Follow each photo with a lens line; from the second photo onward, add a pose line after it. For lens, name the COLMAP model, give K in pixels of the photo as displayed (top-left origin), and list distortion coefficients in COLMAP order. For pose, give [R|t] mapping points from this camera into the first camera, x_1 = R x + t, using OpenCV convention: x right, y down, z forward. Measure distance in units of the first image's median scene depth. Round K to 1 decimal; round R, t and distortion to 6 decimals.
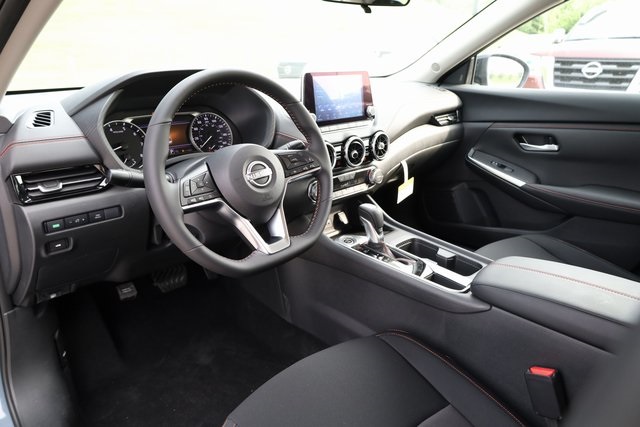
lens RADIAL K [[441.8, 0, 320.0], [0, 441.8, 213.5], [0, 0, 1]] dist [-0.008228, -0.002122]
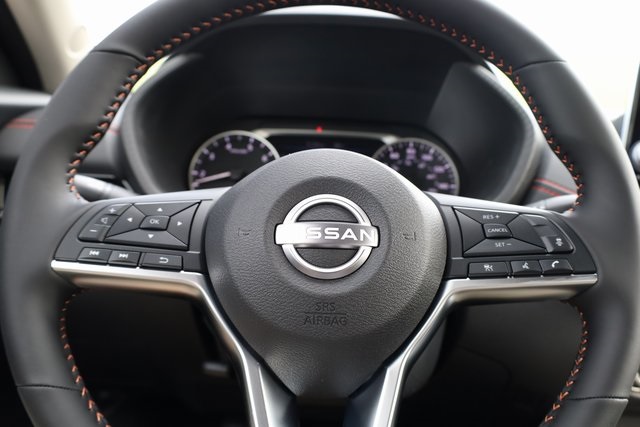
lens RADIAL K [[485.4, 0, 294.6], [0, 485.4, 213.8], [0, 0, 1]] dist [0.001774, -0.171333]
pose [[0.666491, 0.115045, -0.736583, 0.070934], [-0.288131, 0.950998, -0.112179, -0.043690], [0.687584, 0.286999, 0.666979, 0.544108]]
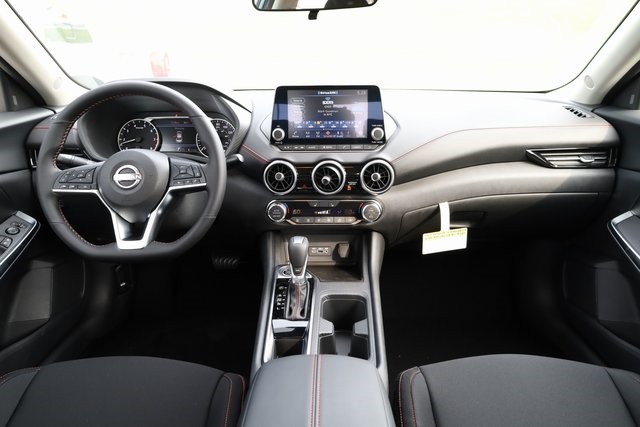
lens RADIAL K [[441.8, 0, 320.0], [0, 441.8, 213.5], [0, 0, 1]] dist [-0.008228, -0.002122]
pose [[0.702040, 0.230211, -0.673902, 0.705113], [-0.230526, 0.968820, 0.090806, -0.154273], [0.673794, 0.091603, 0.733220, 0.372584]]
